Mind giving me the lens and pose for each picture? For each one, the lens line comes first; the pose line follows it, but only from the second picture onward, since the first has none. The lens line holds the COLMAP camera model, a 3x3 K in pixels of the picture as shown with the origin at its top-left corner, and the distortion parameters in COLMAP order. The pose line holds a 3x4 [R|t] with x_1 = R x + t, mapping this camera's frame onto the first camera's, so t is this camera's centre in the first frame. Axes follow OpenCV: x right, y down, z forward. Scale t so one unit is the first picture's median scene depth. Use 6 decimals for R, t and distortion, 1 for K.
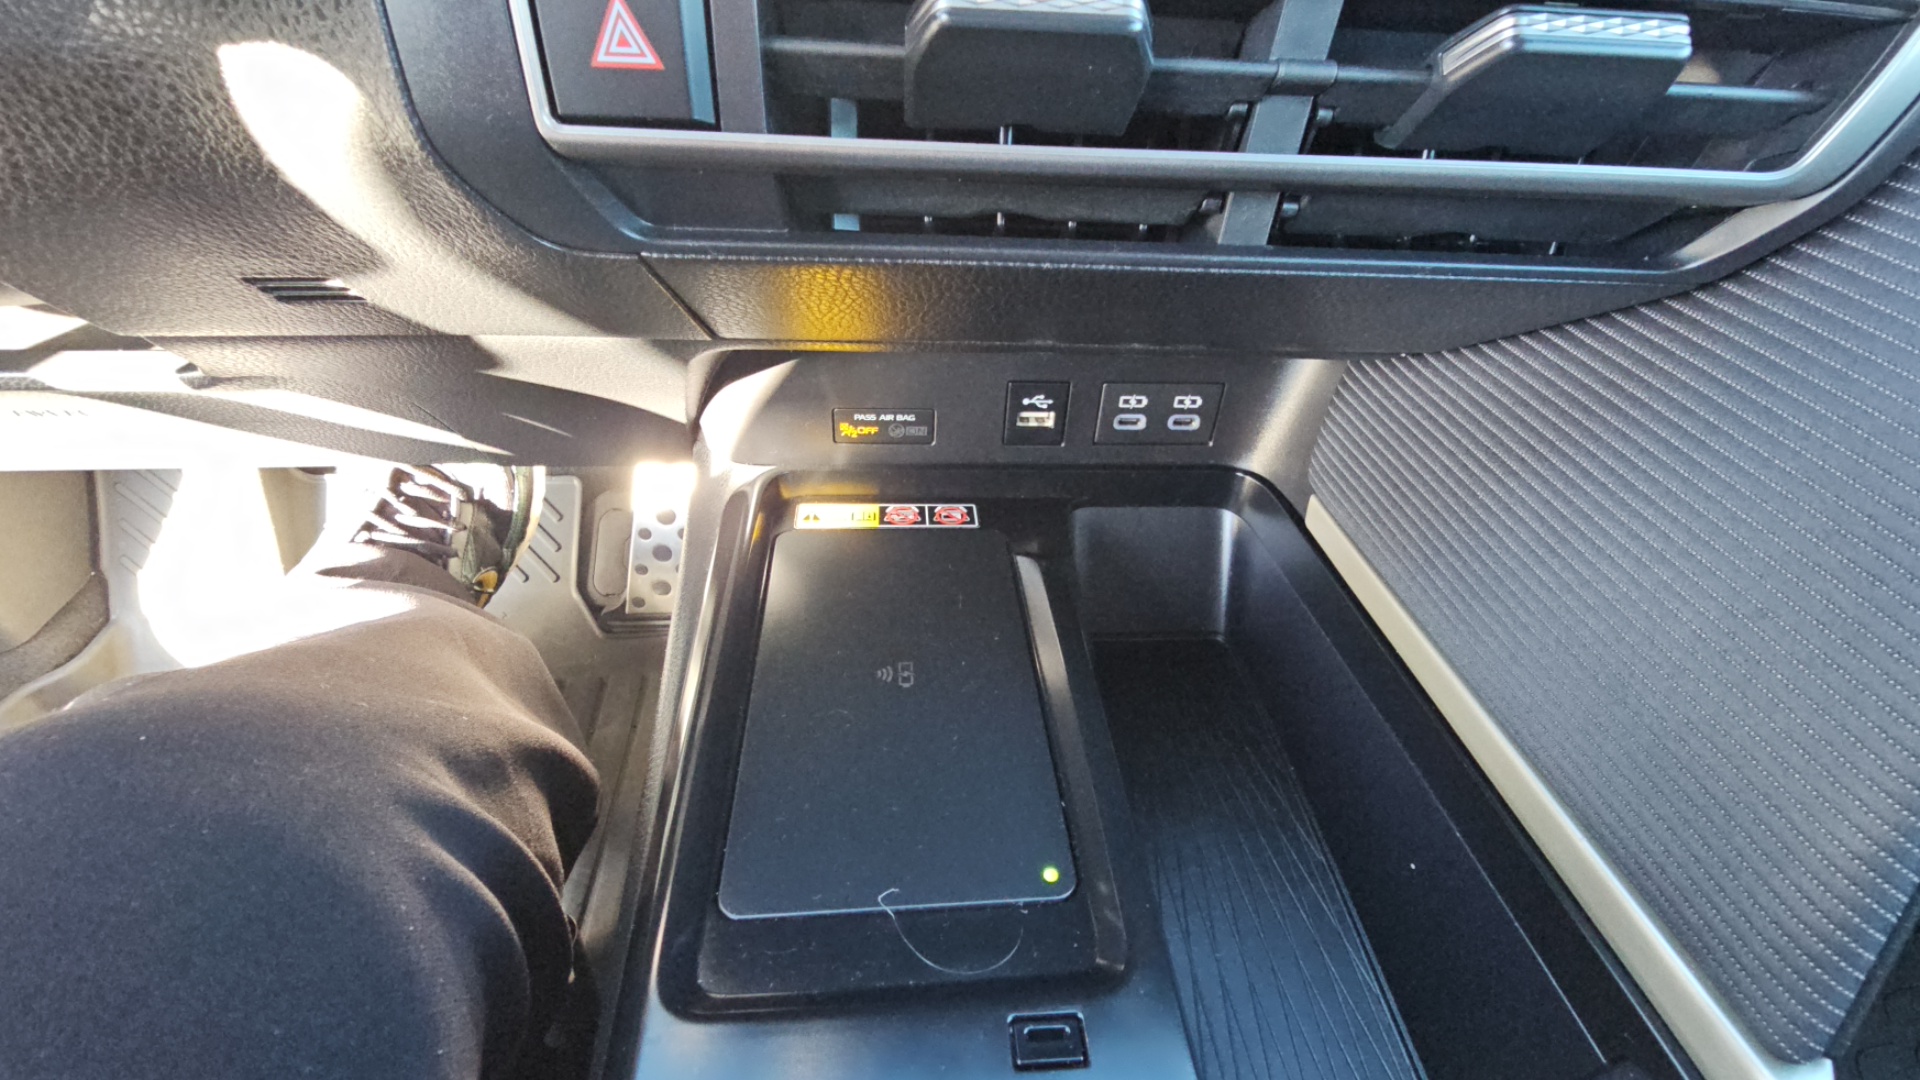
lens RADIAL K [[858.4, 0, 980.2], [0, 858.4, 543.8], [0, 0, 1]] dist [0.010641, -0.008629]
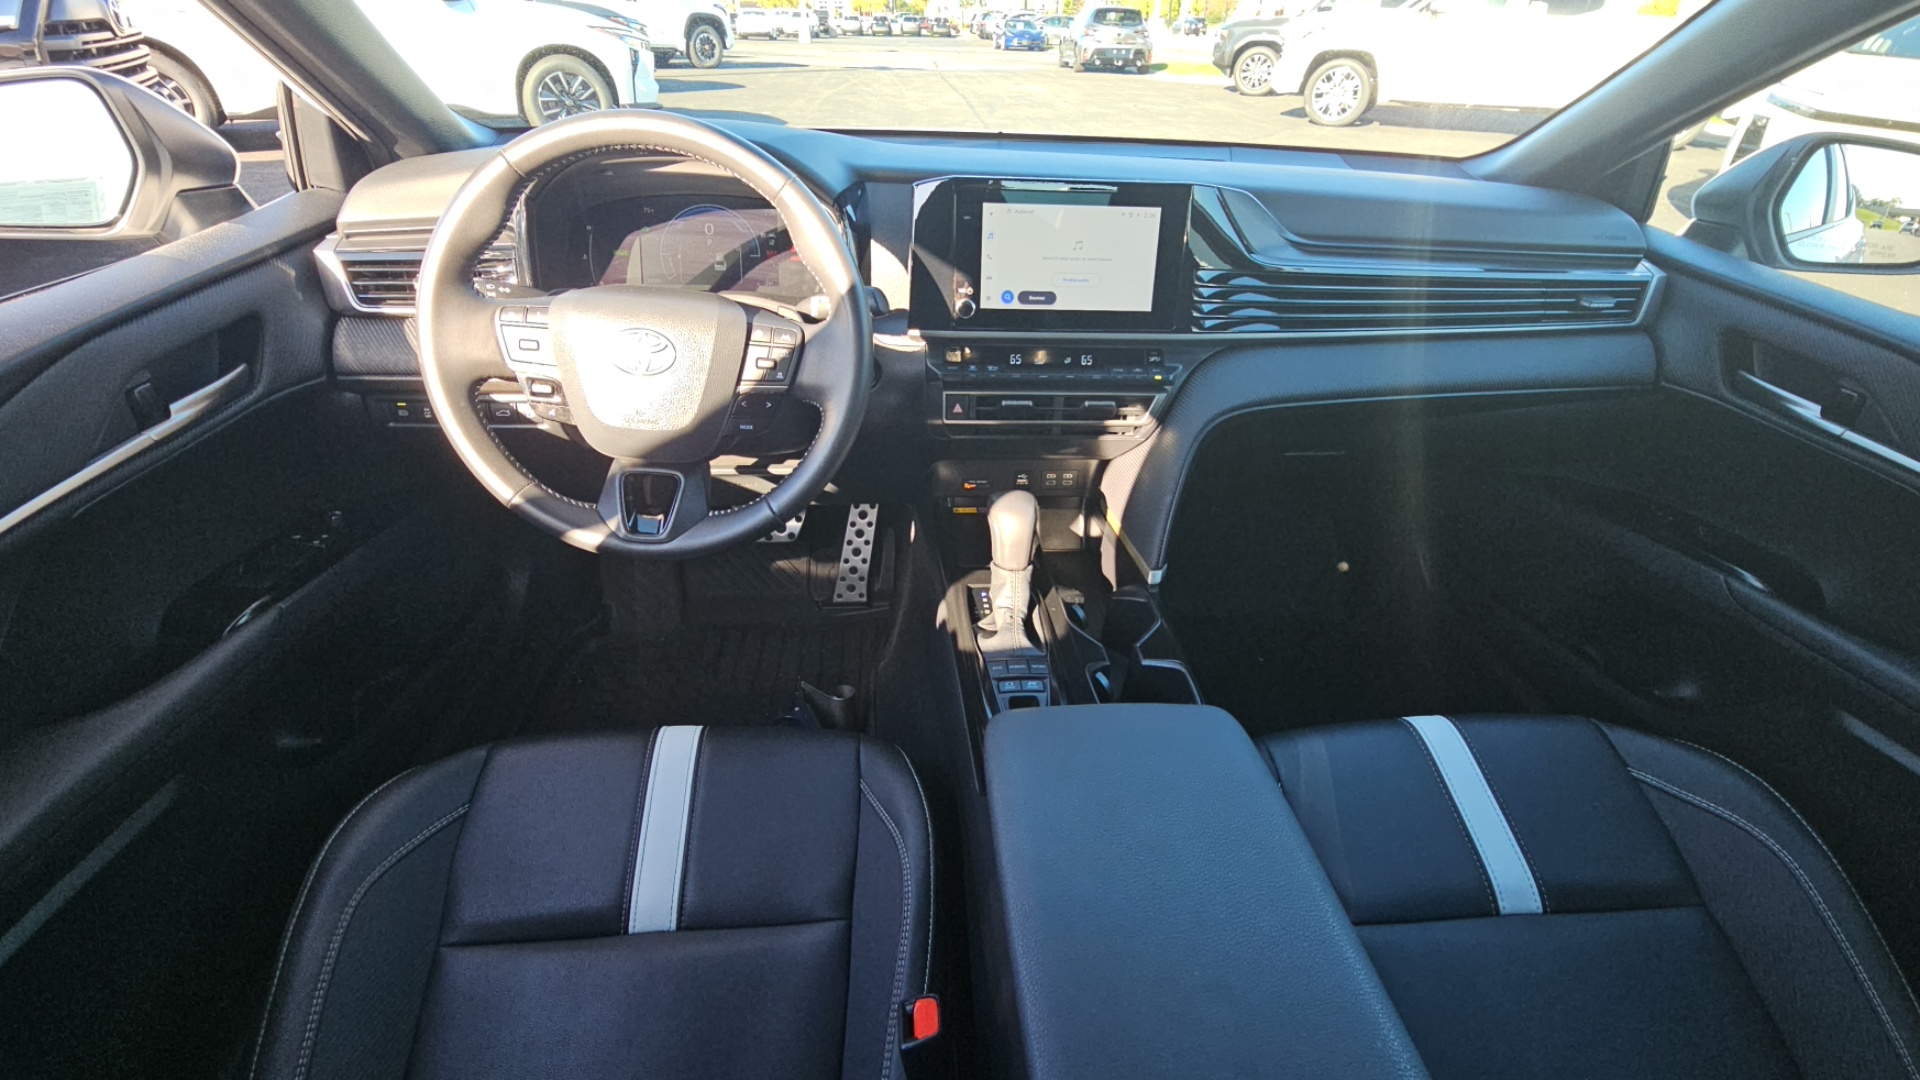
lens RADIAL K [[858.4, 0, 981.2], [0, 858.4, 544.5], [0, 0, 1]] dist [0.010641, -0.008629]
pose [[0.999777, -0.020723, -0.004115, -0.087567], [0.019588, 0.982176, -0.186941, 0.726438], [0.007916, 0.186818, 0.982363, -2.274343]]
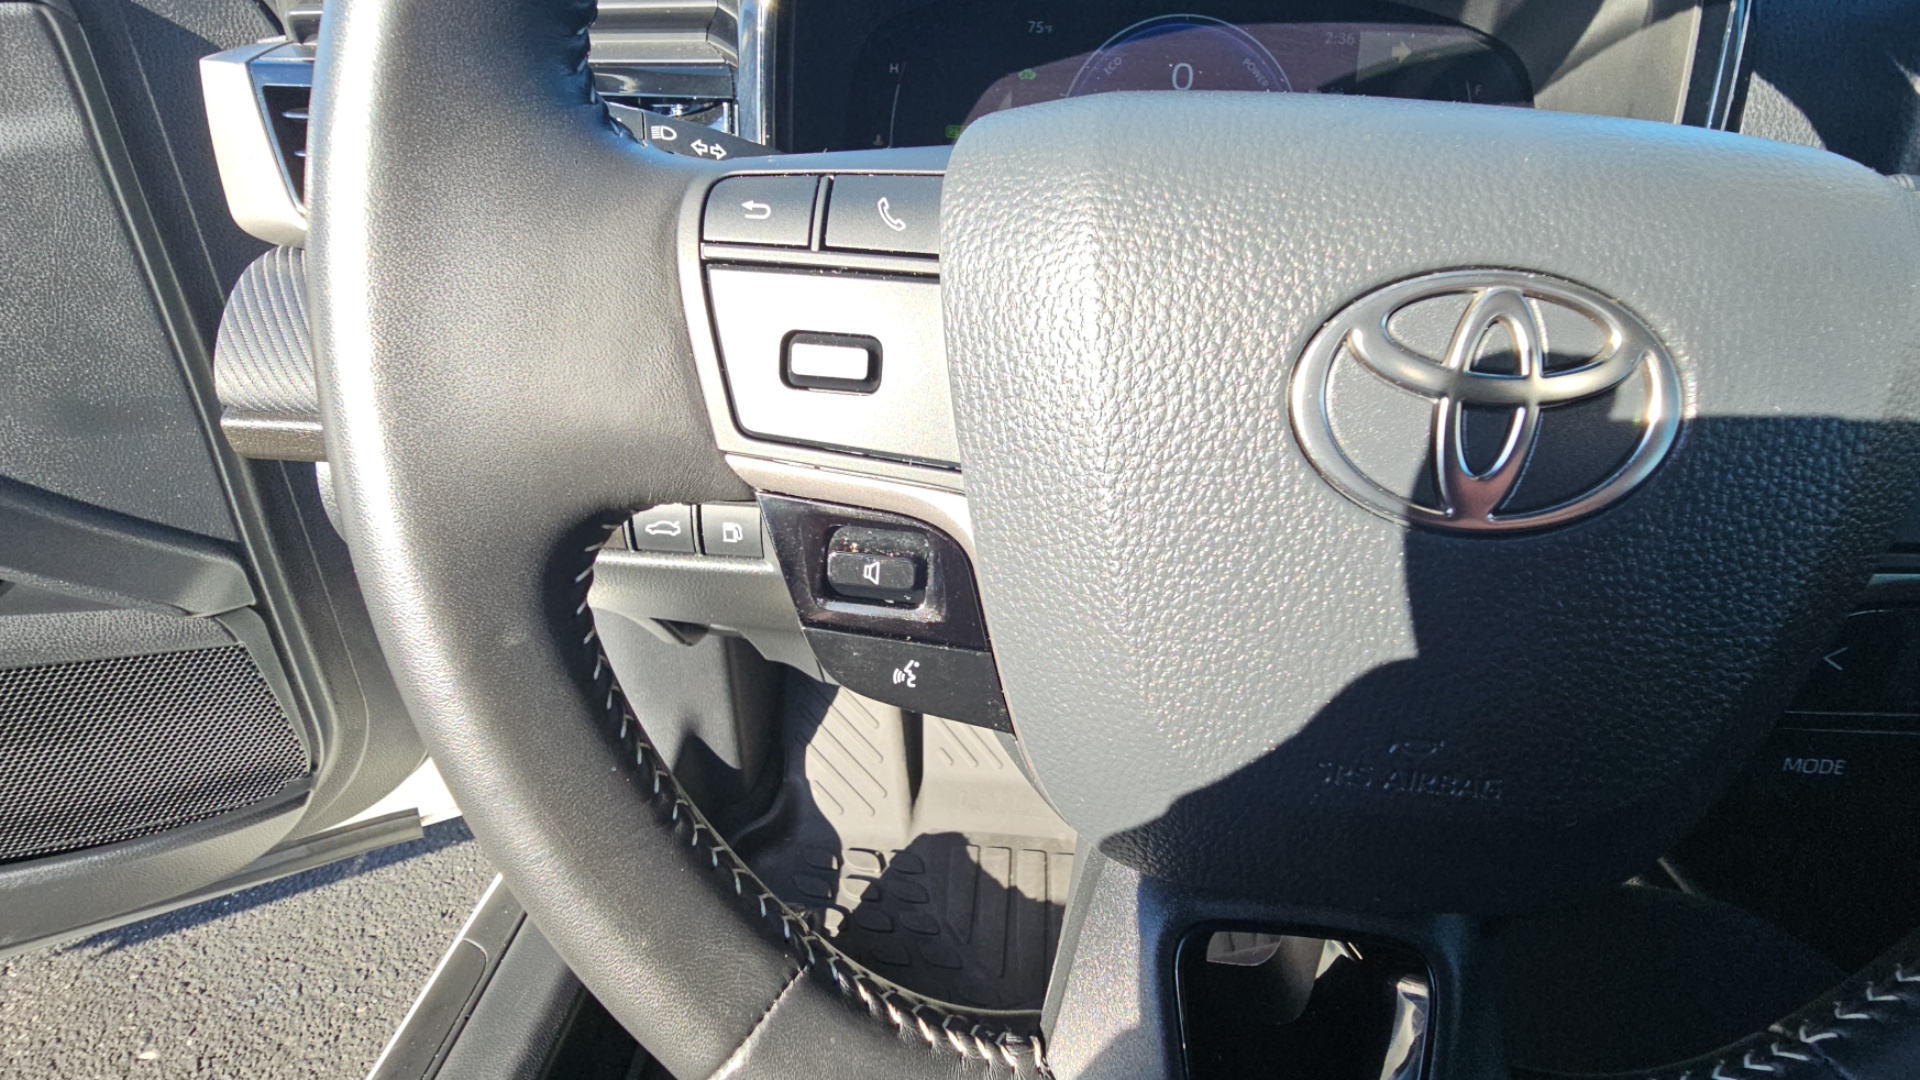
lens RADIAL K [[858.4, 0, 1005.7], [0, 858.4, 553.6], [0, 0, 1]] dist [0.010641, -0.008629]
pose [[0.992151, 0.015720, -0.124056, -1.092769], [-0.040952, 0.978206, -0.203561, -0.023947], [0.118152, 0.207043, 0.971171, -0.620303]]
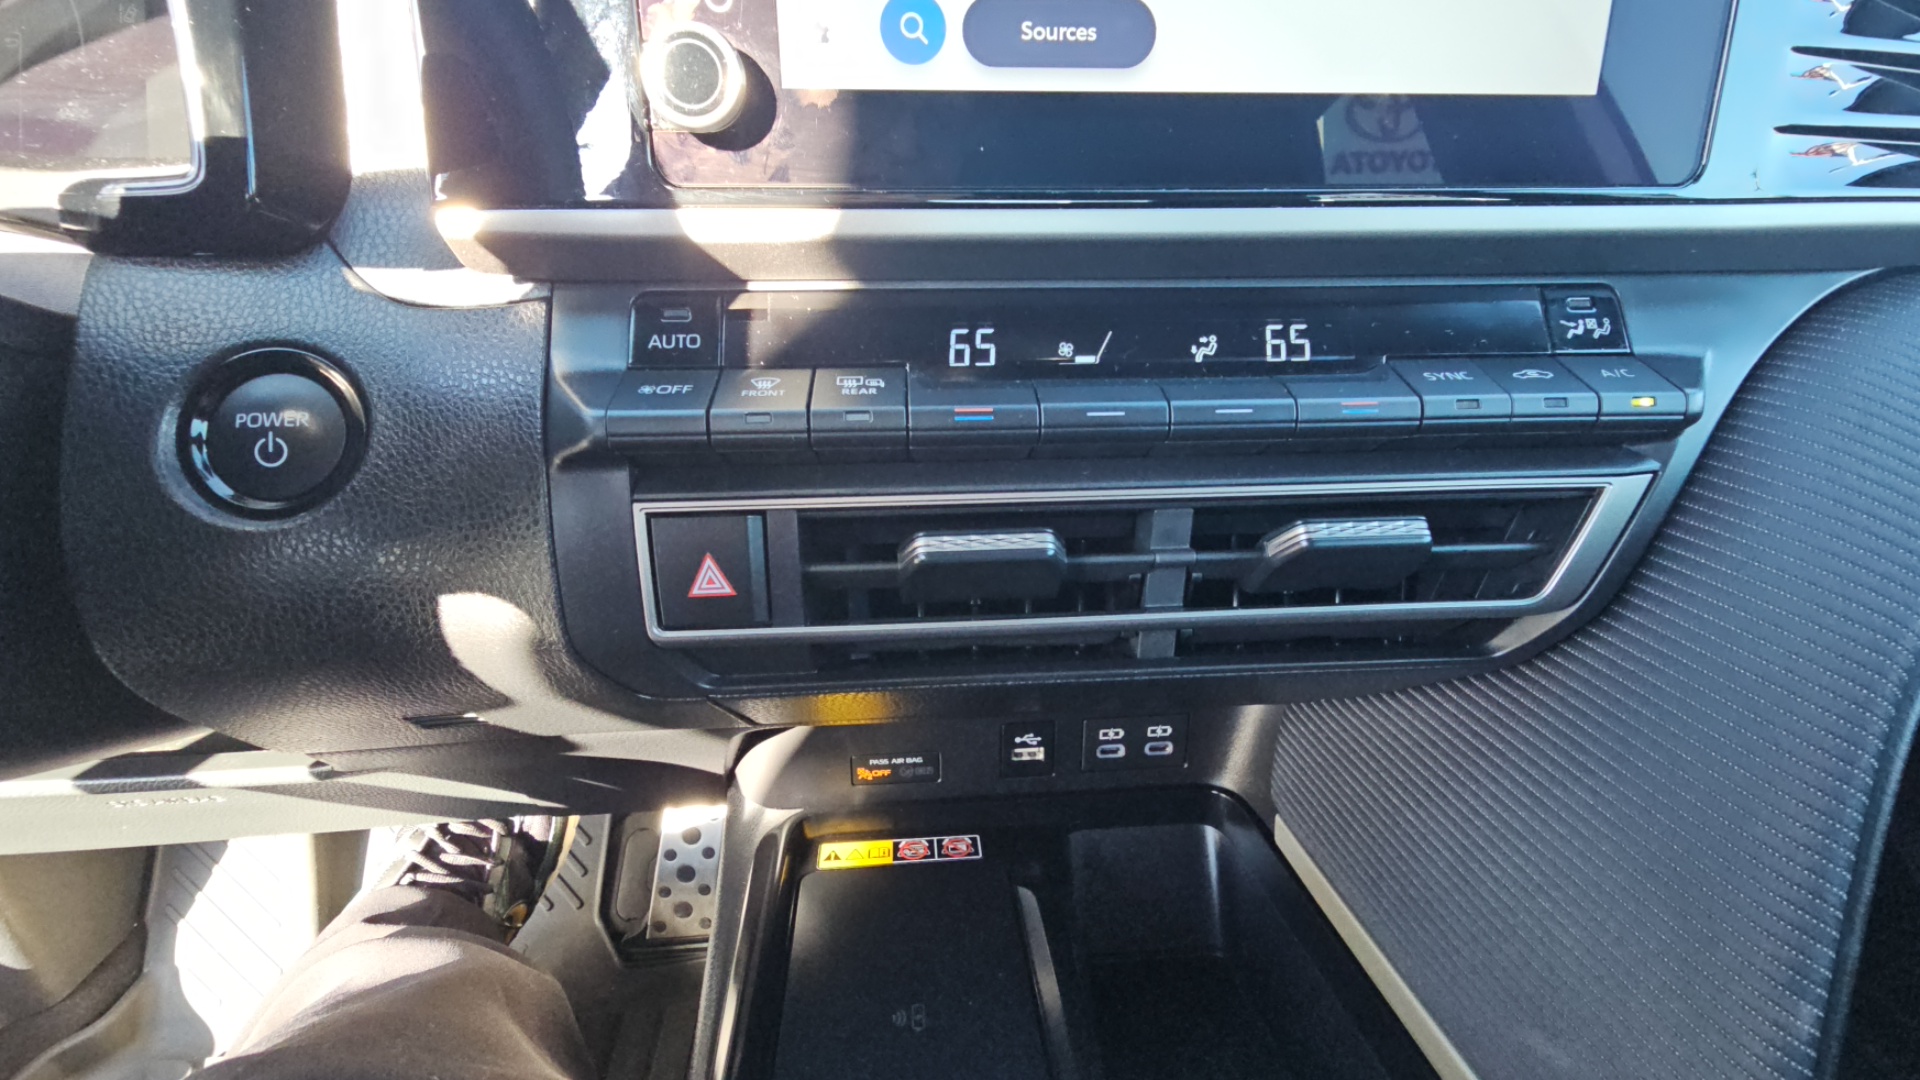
lens RADIAL K [[858.4, 0, 982.1], [0, 858.4, 545.4], [0, 0, 1]] dist [0.010641, -0.008629]
pose [[0.998329, -0.056864, -0.010270, 0.031430], [0.051067, 0.951405, -0.303680, -0.065715], [0.027040, 0.302648, 0.952719, -0.177180]]
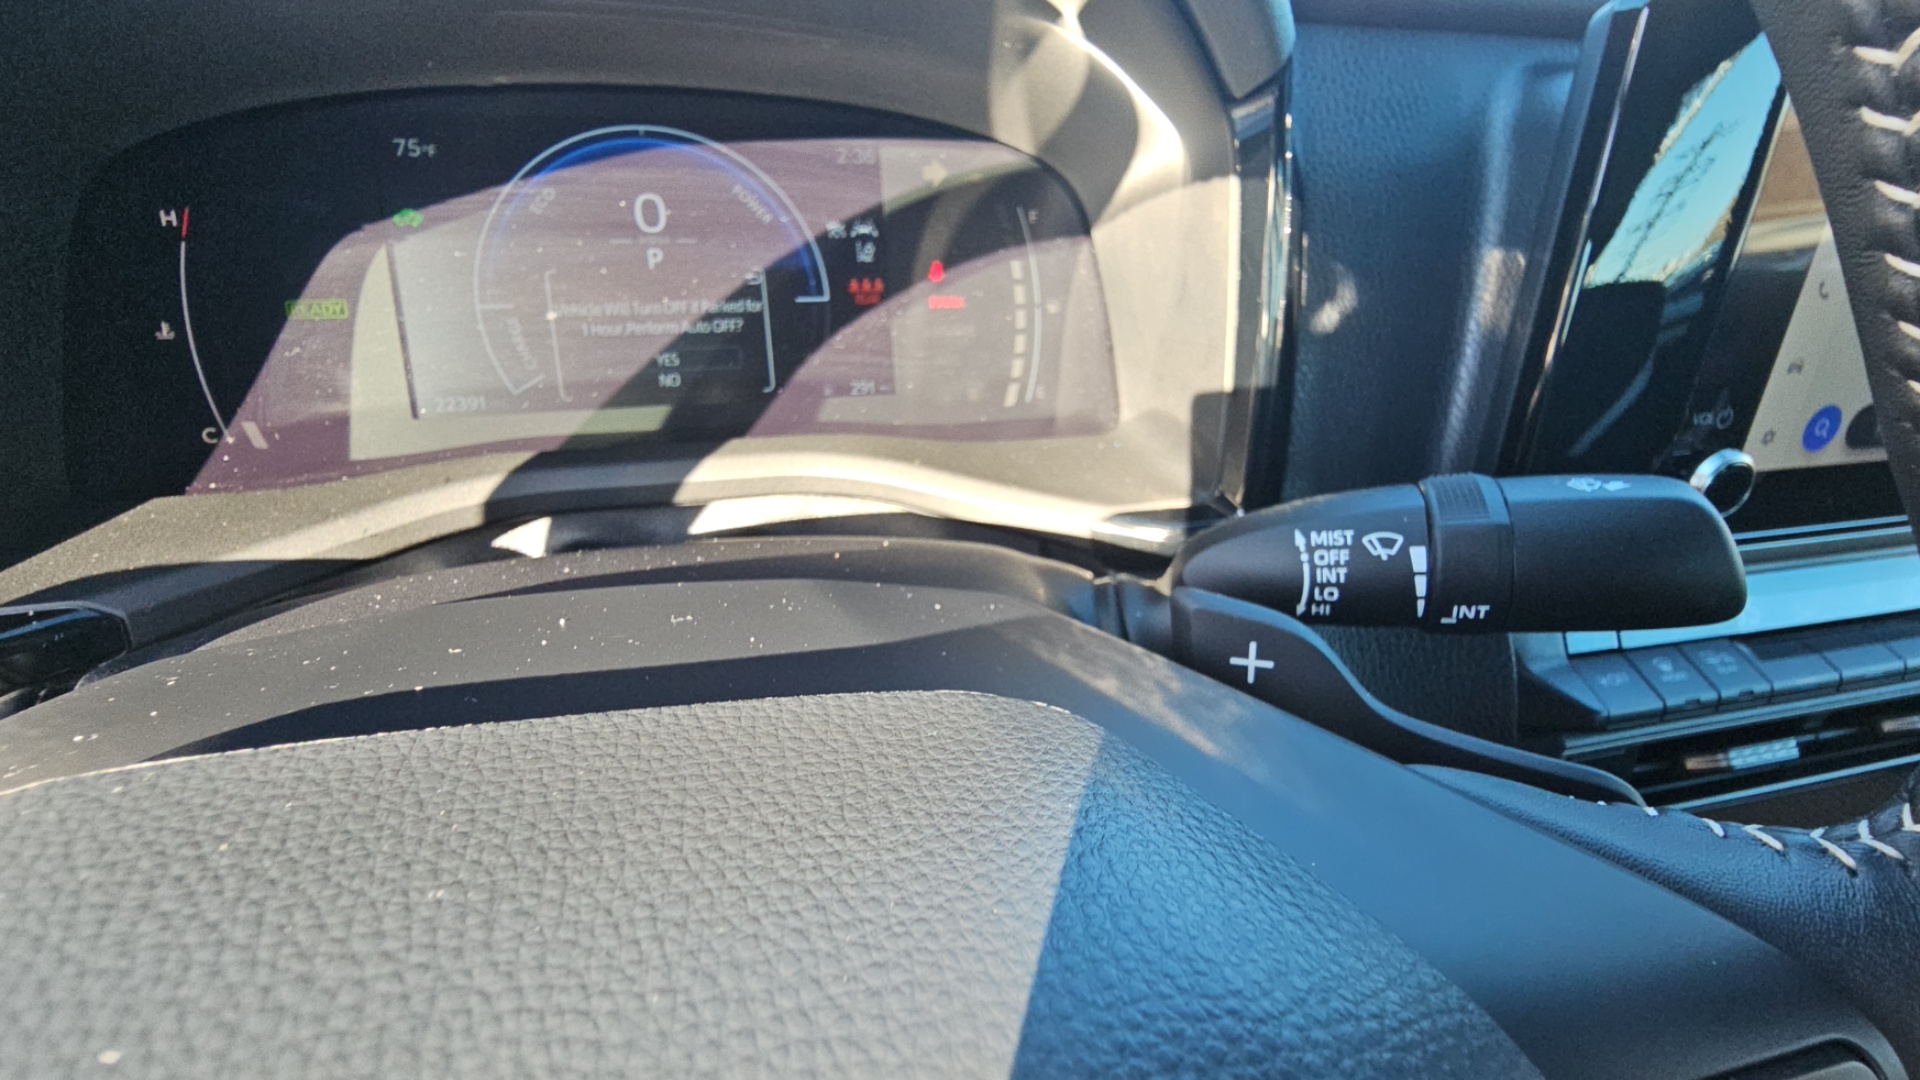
lens RADIAL K [[858.4, 0, 965.1], [0, 858.4, 554.3], [0, 0, 1]] dist [0.010641, -0.008629]
pose [[0.985030, -0.103797, 0.137632, -0.858139], [0.123649, 0.981739, -0.144565, -0.419766], [-0.120113, 0.159418, 0.979877, -0.393219]]
